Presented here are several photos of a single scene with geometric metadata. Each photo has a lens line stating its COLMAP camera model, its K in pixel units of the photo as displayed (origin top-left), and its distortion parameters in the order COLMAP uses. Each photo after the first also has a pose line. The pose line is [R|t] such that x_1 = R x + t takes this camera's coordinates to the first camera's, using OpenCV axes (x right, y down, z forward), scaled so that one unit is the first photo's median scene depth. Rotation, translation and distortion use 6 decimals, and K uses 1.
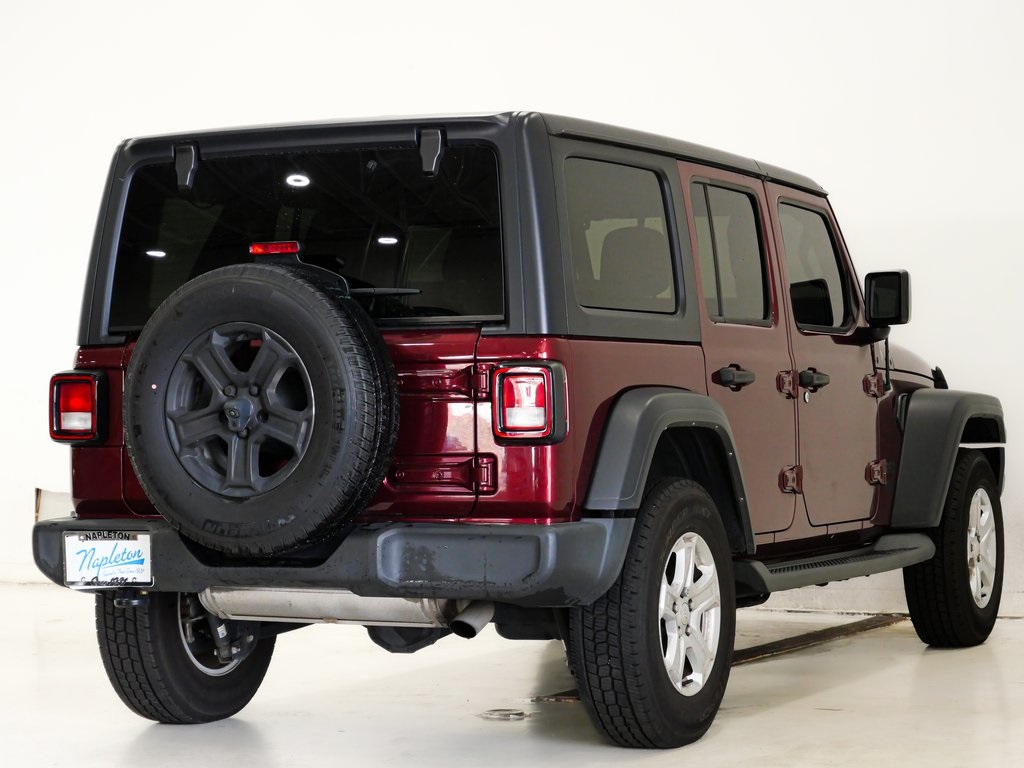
lens RADIAL K [[2591.2, 0, 516.2], [0, 2591.2, 381.6], [0, 0, 1]] dist [0.003485, 0.000000]
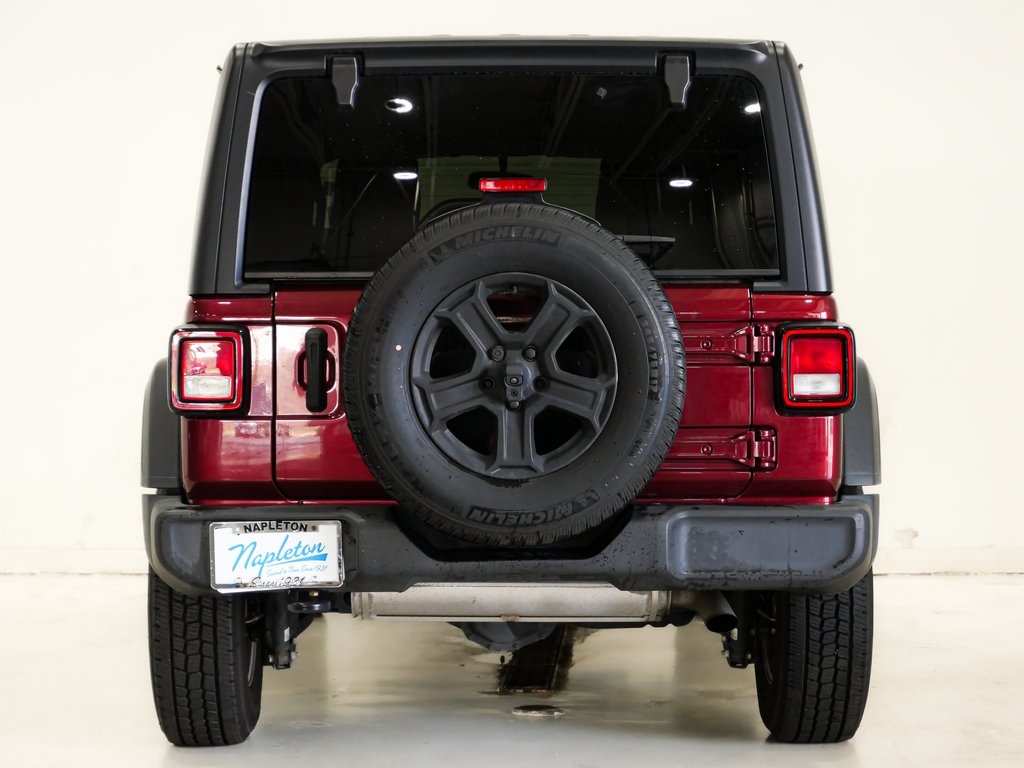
lens RADIAL K [[2607.6, 0, 505.3], [0, 2607.6, 386.9], [0, 0, 1]] dist [-0.007525, 0.000000]
pose [[0.894998, -0.002125, 0.446064, -0.482441], [-0.009864, 0.999650, 0.024554, -0.006350], [-0.445960, -0.026375, 0.894664, 0.236521]]
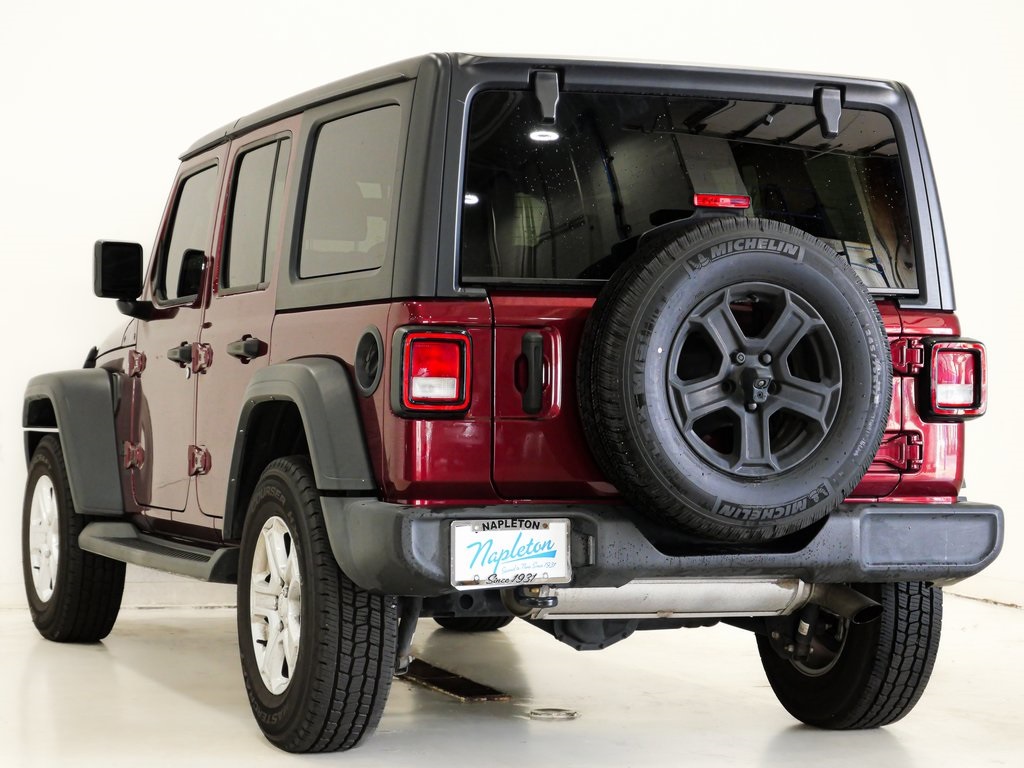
lens RADIAL K [[2591.2, 0, 515.7], [0, 2591.2, 385.1], [0, 0, 1]] dist [0.003485, 0.000000]
pose [[0.669388, 0.022648, 0.742567, -0.818295], [-0.023512, 0.999680, -0.009295, 0.022857], [-0.742540, -0.011237, 0.669707, 0.453730]]
